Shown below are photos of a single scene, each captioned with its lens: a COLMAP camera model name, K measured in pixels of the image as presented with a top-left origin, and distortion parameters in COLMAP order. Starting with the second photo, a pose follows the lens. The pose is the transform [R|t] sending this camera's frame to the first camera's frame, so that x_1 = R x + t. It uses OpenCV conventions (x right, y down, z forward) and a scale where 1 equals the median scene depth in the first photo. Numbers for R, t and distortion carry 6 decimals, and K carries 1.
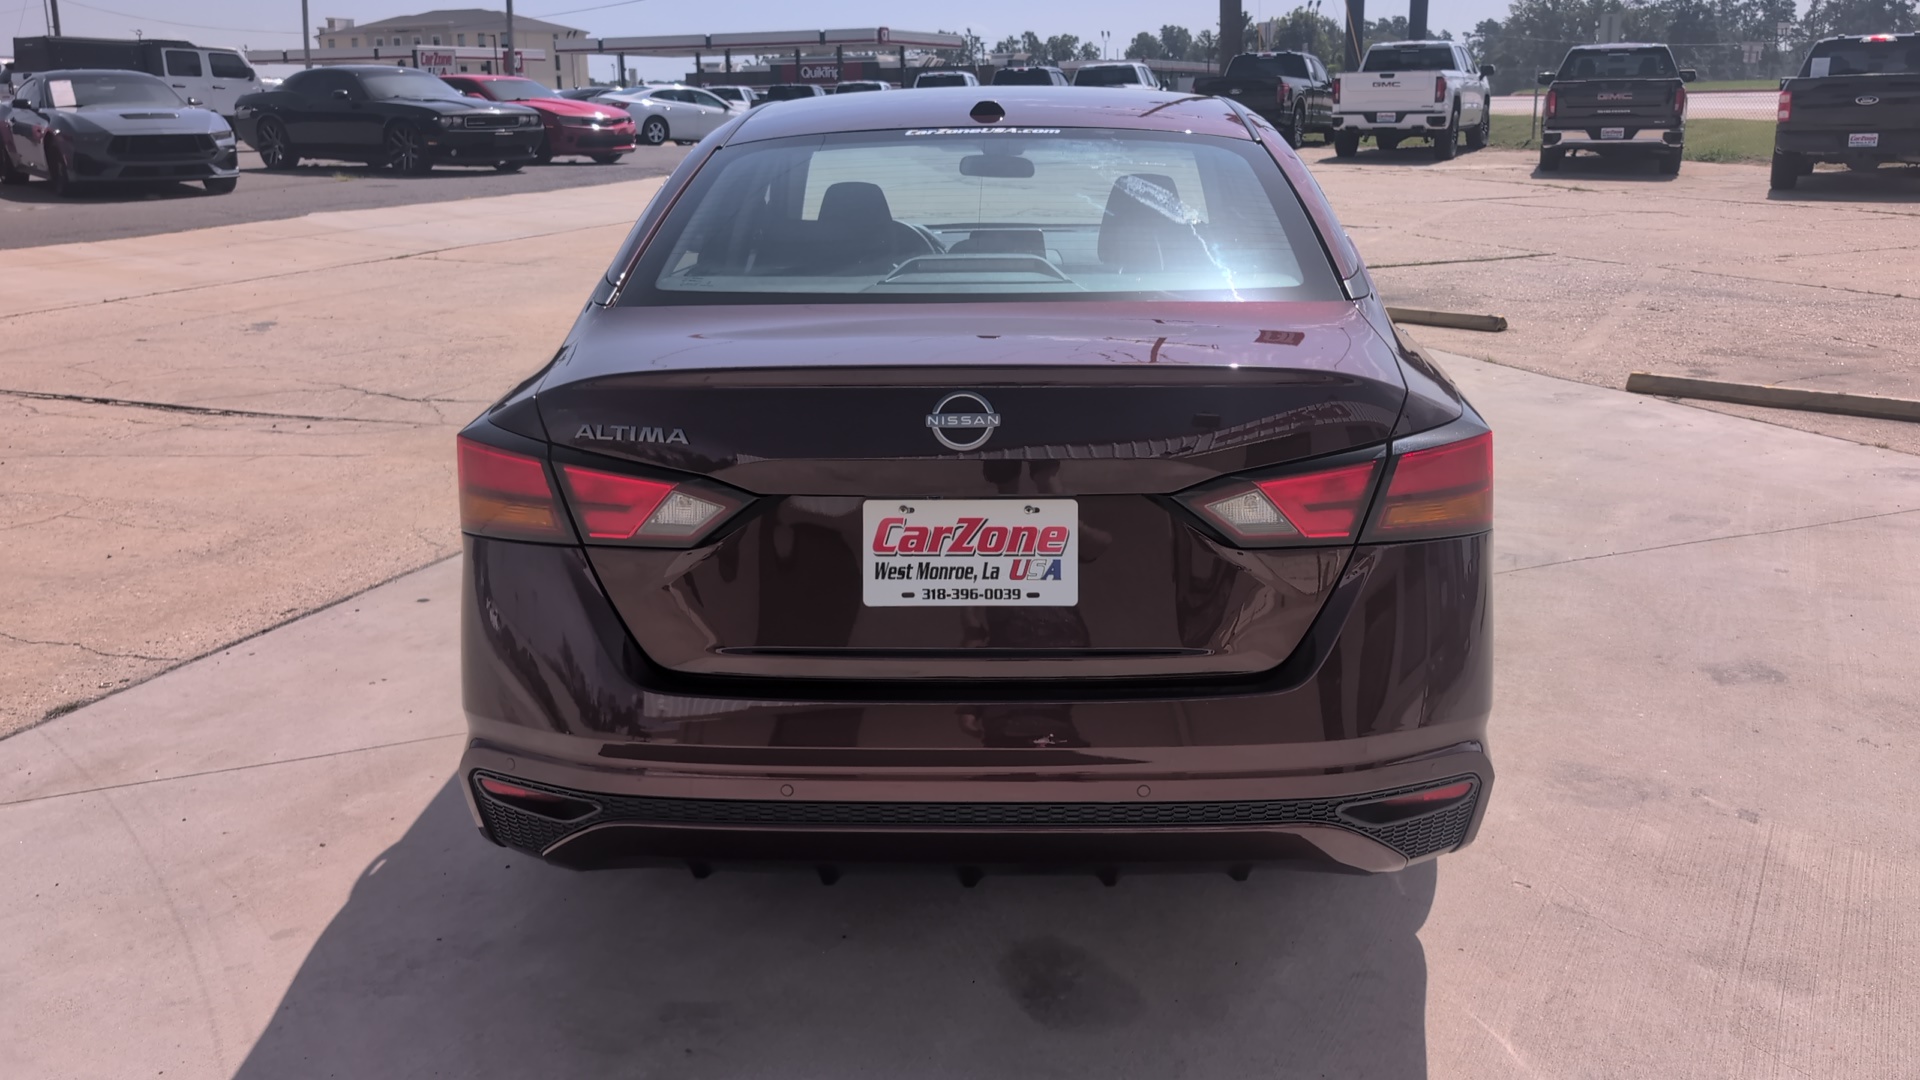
lens RADIAL K [[1619.4, 0, 973.0], [0, 1619.4, 532.8], [0, 0, 1]] dist [0.024869, -0.035961]
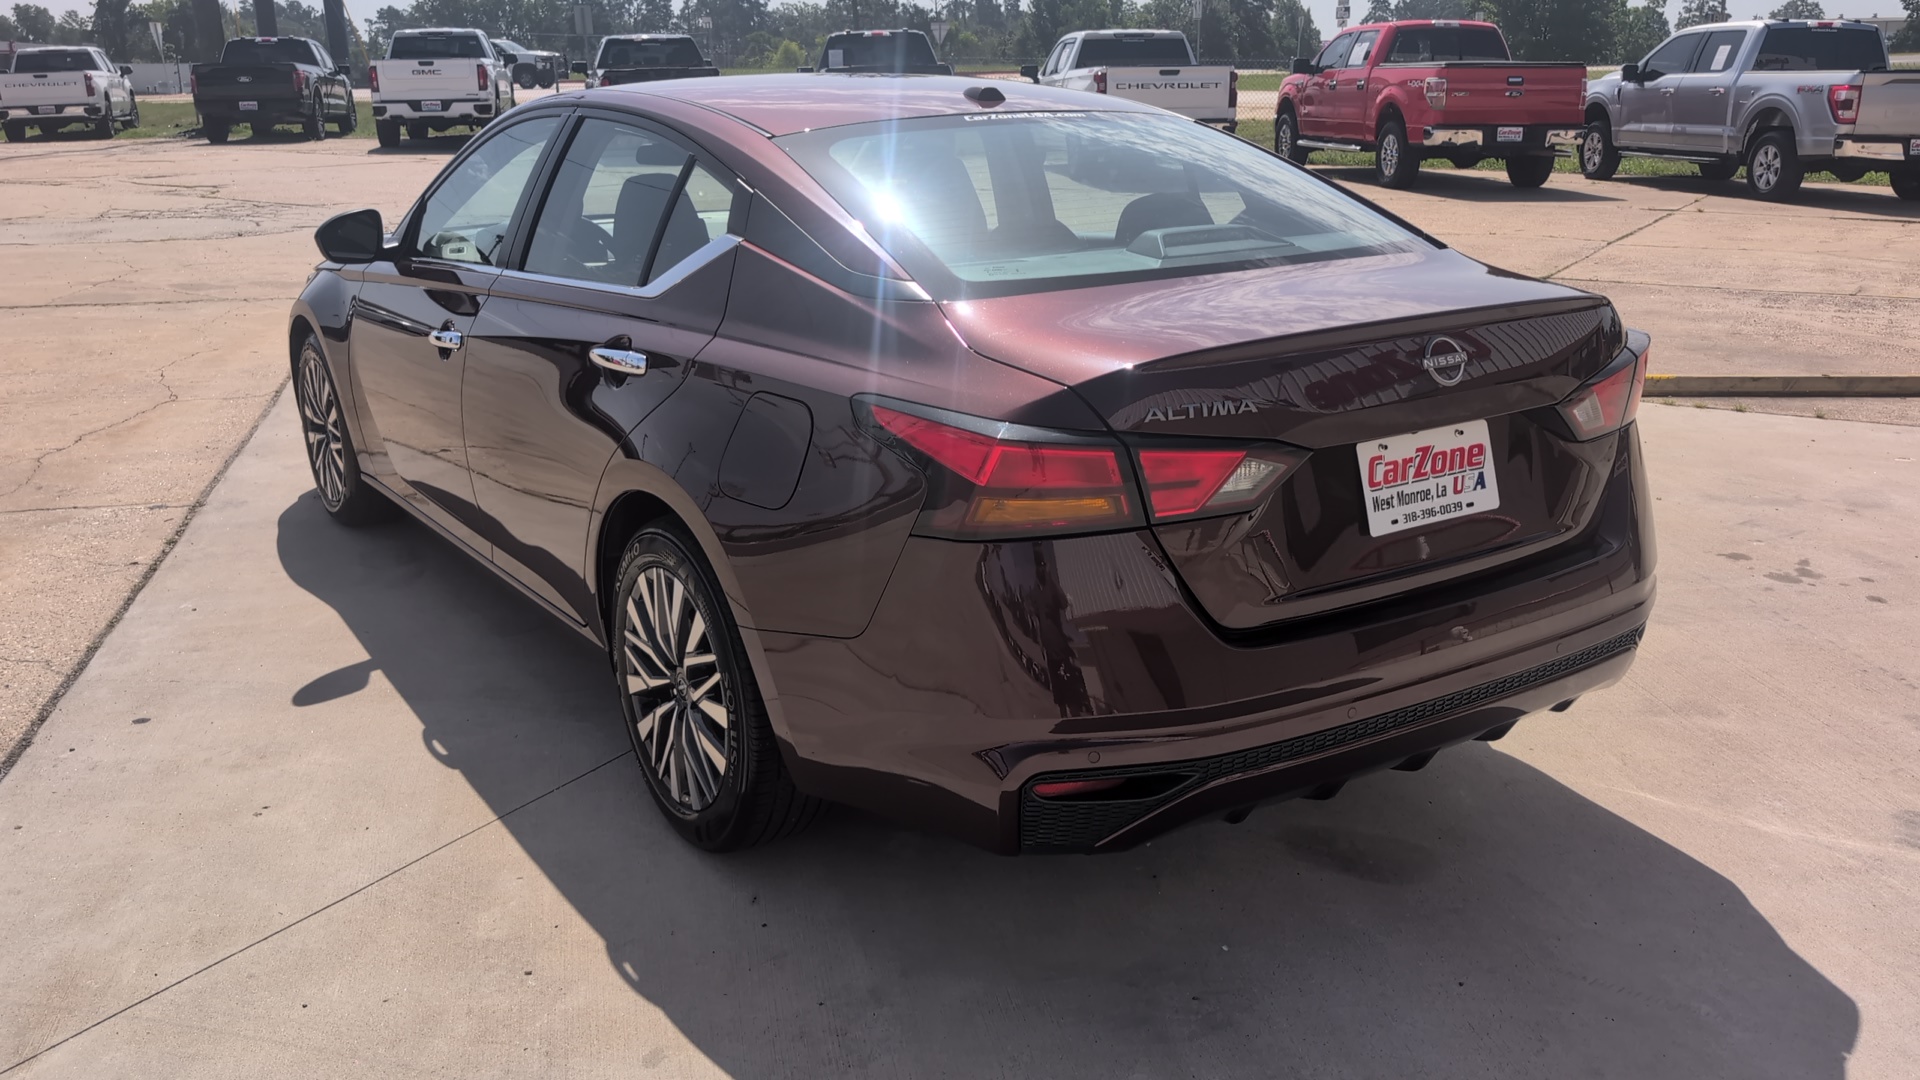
lens RADIAL K [[1619.4, 0, 945.2], [0, 1619.4, 532.6], [0, 0, 1]] dist [0.024869, -0.035961]
pose [[0.811060, -0.159640, 0.562758, -0.935937], [0.155873, 0.986238, 0.055123, -0.065638], [-0.563813, 0.043011, 0.824782, 0.240760]]
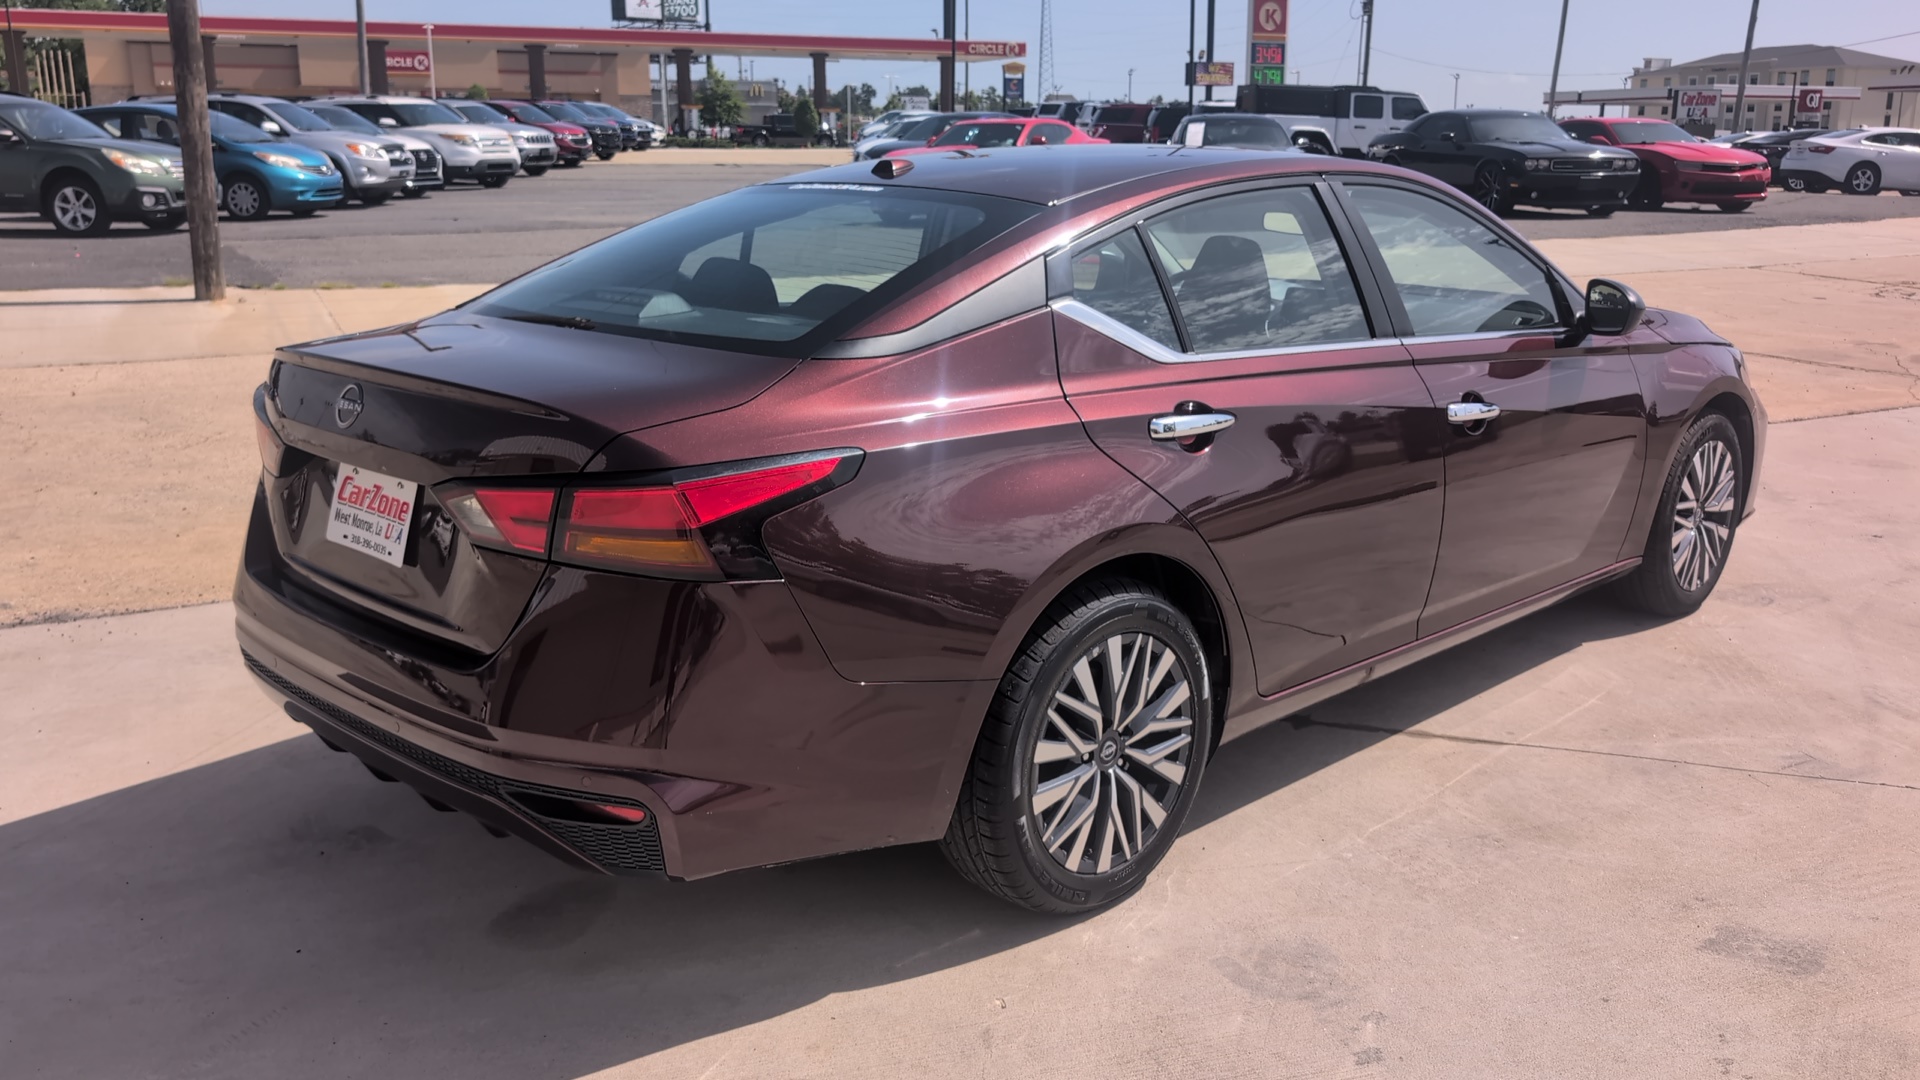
lens RADIAL K [[1619.4, 0, 967.7], [0, 1619.4, 555.6], [0, 0, 1]] dist [0.024869, -0.035961]
pose [[0.722375, 0.181923, -0.667141, 1.181039], [-0.188365, 0.980057, 0.063292, -0.121606], [0.665351, 0.079945, 0.742237, 0.371665]]
